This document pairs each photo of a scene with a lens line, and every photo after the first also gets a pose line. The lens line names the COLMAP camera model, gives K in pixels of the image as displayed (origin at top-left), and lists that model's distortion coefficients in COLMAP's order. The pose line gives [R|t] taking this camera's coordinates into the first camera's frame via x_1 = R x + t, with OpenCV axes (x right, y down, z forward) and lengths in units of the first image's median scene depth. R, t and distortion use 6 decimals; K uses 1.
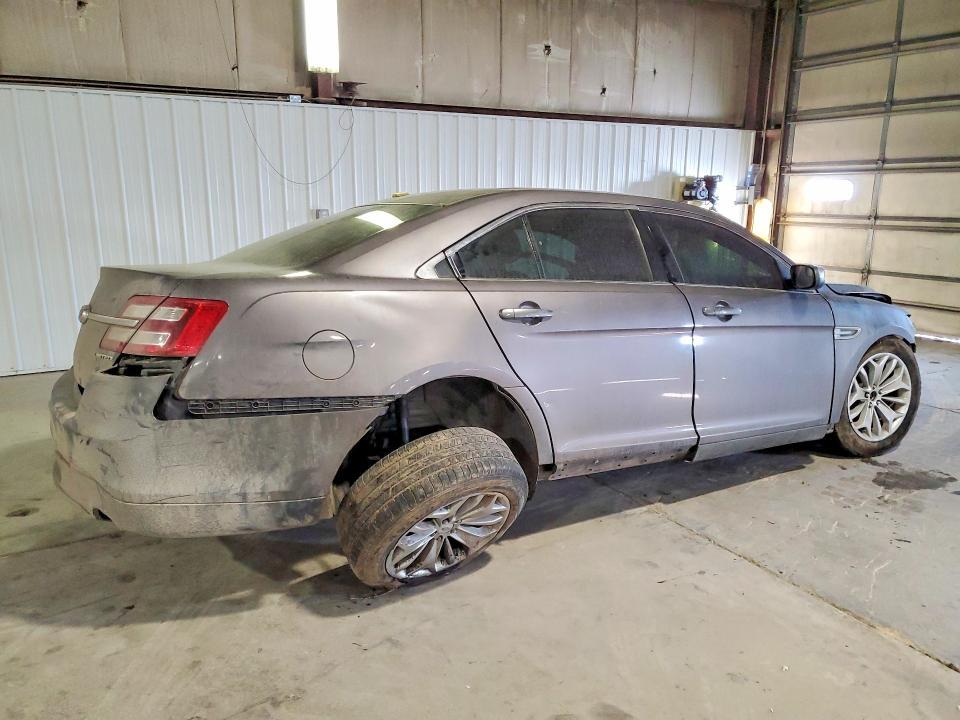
lens RADIAL K [[716.2, 0, 480.0], [0, 716.2, 360.0], [0, 0, 1]] dist [0.010069, 0.003563]
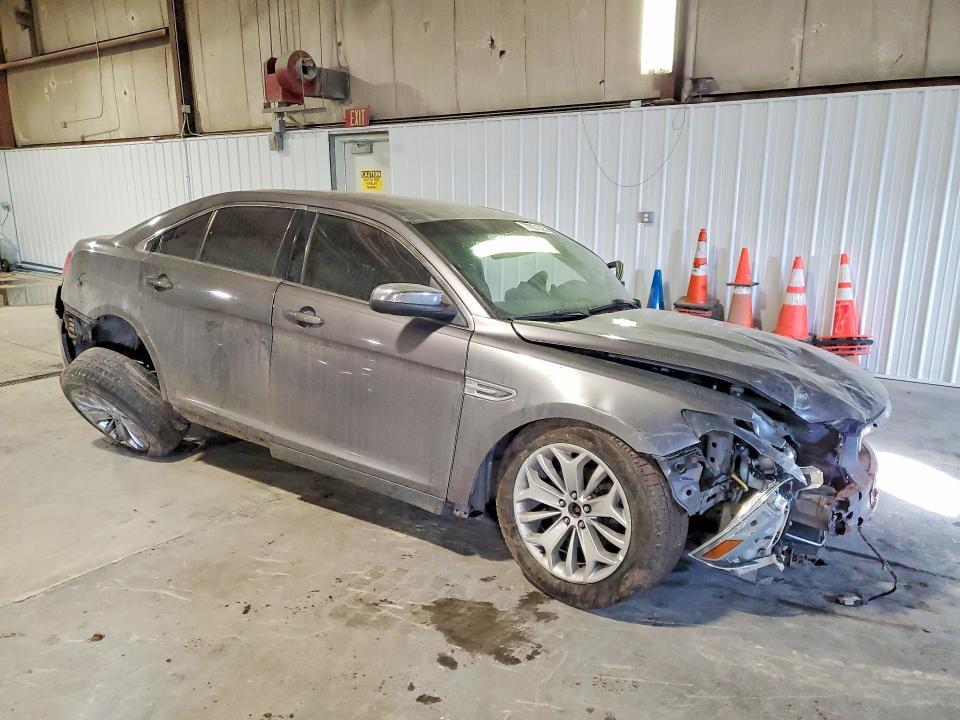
lens RADIAL K [[714.3, 0, 480.0], [0, 714.3, 360.0], [0, 0, 1]] dist [0.028182, -0.003021]
pose [[0.454975, 0.199907, -0.867776, 1.044374], [-0.204129, 0.971942, 0.116878, -0.139085], [0.866792, 0.123962, 0.483016, 0.604751]]
